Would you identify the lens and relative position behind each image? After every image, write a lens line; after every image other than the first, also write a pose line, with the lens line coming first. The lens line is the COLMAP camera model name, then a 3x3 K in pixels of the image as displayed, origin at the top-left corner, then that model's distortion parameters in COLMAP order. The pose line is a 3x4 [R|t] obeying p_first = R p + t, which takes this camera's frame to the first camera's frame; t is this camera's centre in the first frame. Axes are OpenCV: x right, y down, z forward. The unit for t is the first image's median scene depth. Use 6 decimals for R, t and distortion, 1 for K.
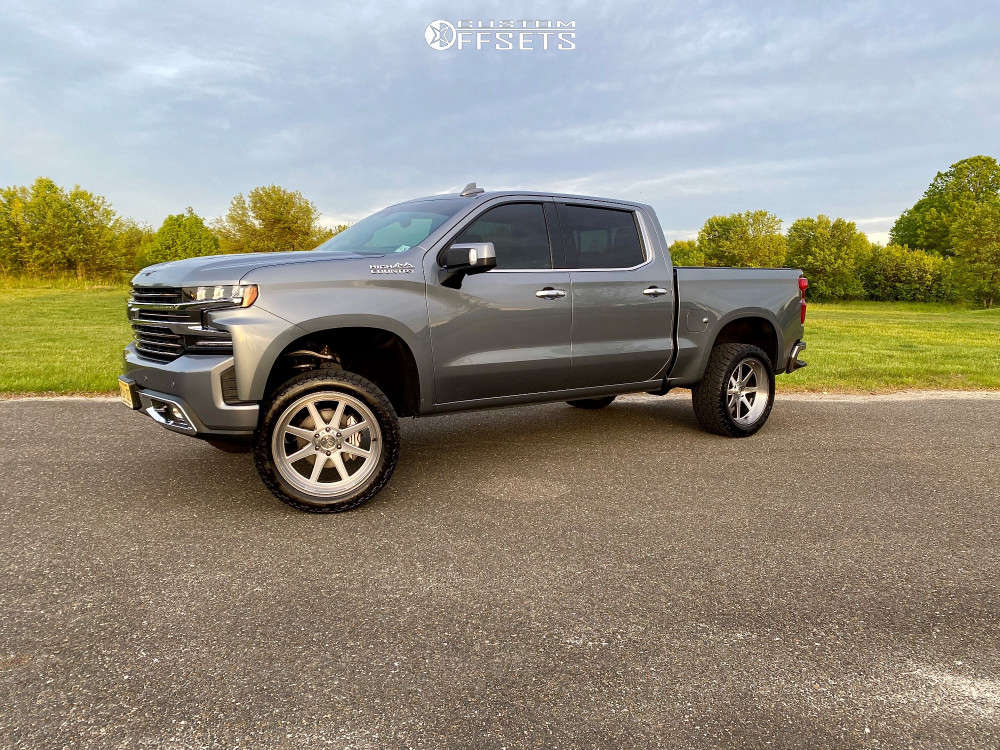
lens RADIAL K [[786.0, 0, 500.0], [0, 786.0, 375.0], [0, 0, 1]] dist [0.023196, 0.003566]
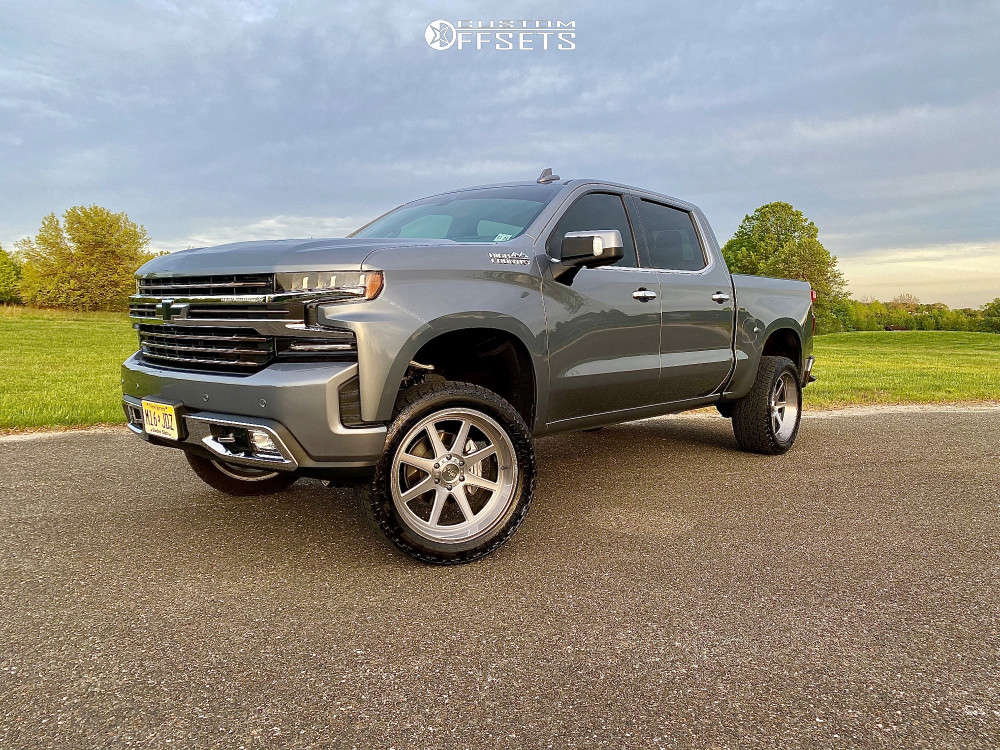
lens RADIAL K [[786.0, 0, 500.0], [0, 786.0, 375.0], [0, 0, 1]] dist [0.023196, 0.003566]
pose [[0.975833, -0.015228, 0.217986, -0.278561], [0.024479, 0.998908, -0.039801, 0.016030], [-0.217141, 0.044175, 0.975140, 0.177333]]
